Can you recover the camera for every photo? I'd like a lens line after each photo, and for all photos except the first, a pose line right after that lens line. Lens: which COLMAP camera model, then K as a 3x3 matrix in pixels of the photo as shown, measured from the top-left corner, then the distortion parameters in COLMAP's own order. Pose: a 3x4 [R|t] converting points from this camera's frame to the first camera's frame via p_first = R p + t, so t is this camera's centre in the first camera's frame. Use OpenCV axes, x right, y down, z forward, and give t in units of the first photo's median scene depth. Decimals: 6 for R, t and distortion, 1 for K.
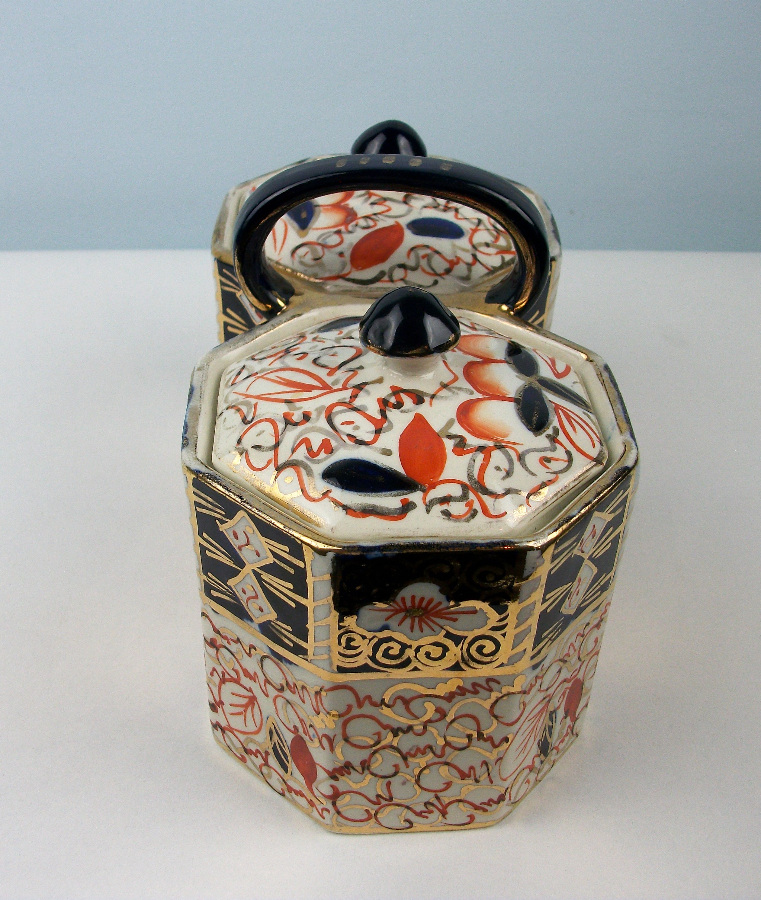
lens RADIAL K [[1131.8, 0, 376.0], [0, 1131.8, 448.3], [0, 0, 1]] dist [-0.006657, 0.000000]
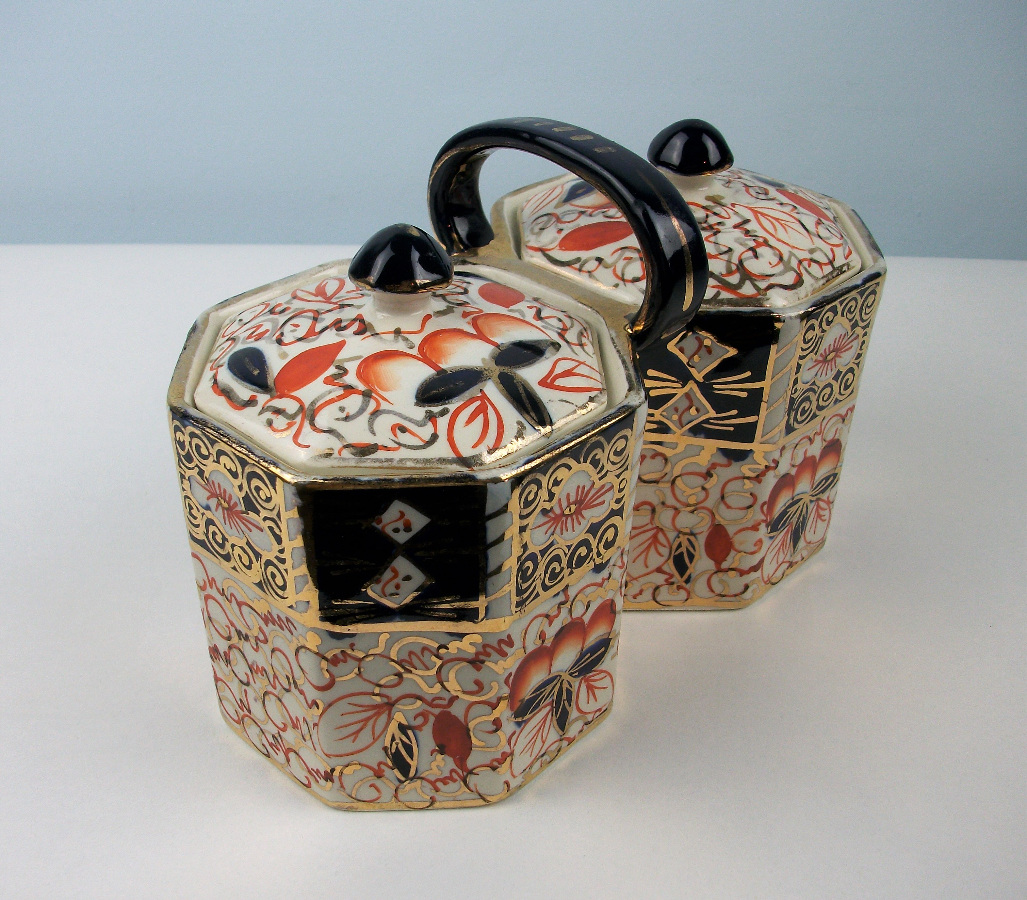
lens RADIAL K [[1277.3, 0, 517.1], [0, 1277.3, 447.1], [0, 0, 1]] dist [-0.119204, 0.000000]
pose [[0.686688, 0.375524, -0.622448, 0.862885], [-0.424363, 0.902281, 0.076188, -0.094934], [0.590234, 0.211827, 0.778944, 0.241393]]
